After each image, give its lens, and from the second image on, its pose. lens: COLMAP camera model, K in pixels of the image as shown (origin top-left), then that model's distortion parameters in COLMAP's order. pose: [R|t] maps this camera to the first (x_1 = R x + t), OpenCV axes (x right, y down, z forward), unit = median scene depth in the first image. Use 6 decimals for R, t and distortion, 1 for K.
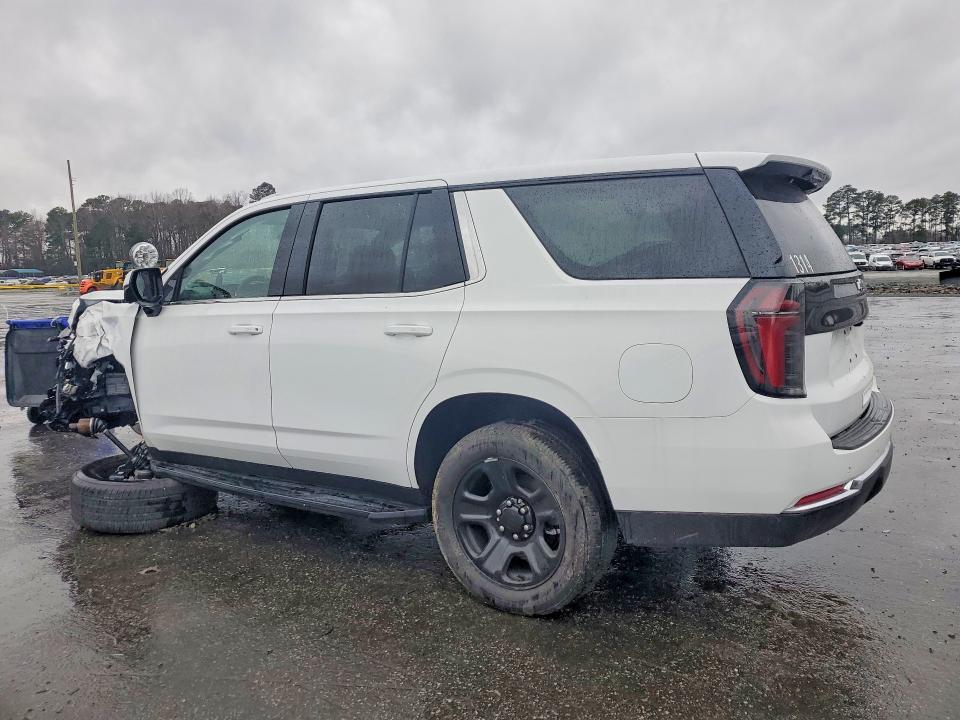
lens RADIAL K [[784.1, 0, 480.0], [0, 784.1, 360.0], [0, 0, 1]] dist [0.006914, 0.006701]
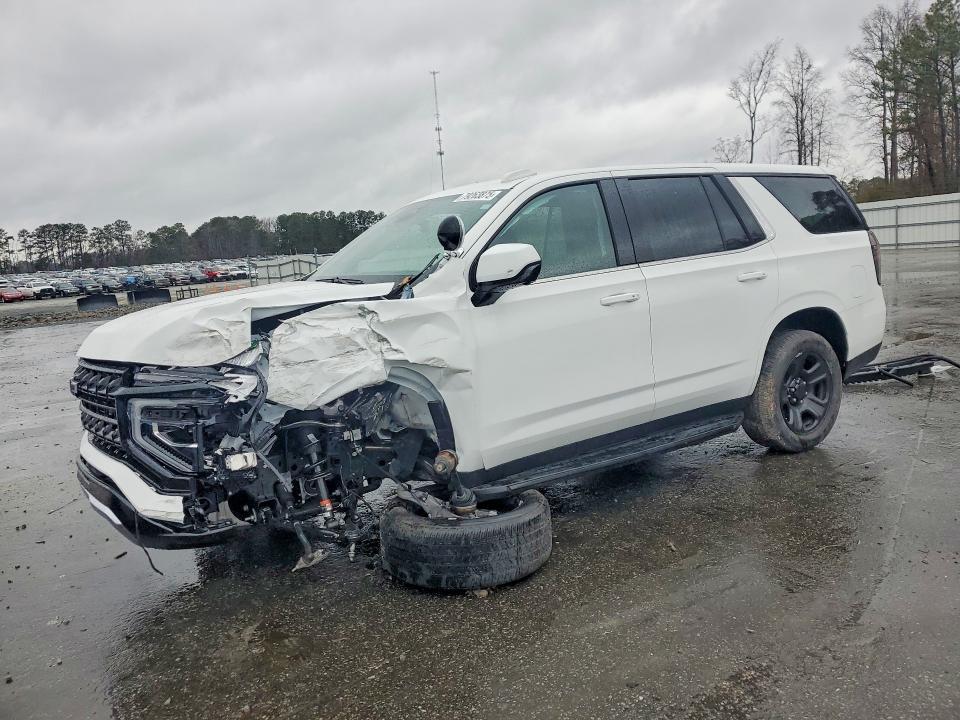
lens RADIAL K [[784.1, 0, 480.0], [0, 784.1, 360.0], [0, 0, 1]] dist [0.006914, 0.006701]
pose [[0.420328, -0.136006, 0.897121, -1.320044], [0.176811, 0.982027, 0.066036, -0.059412], [-0.889979, 0.130864, 0.436821, 0.730769]]
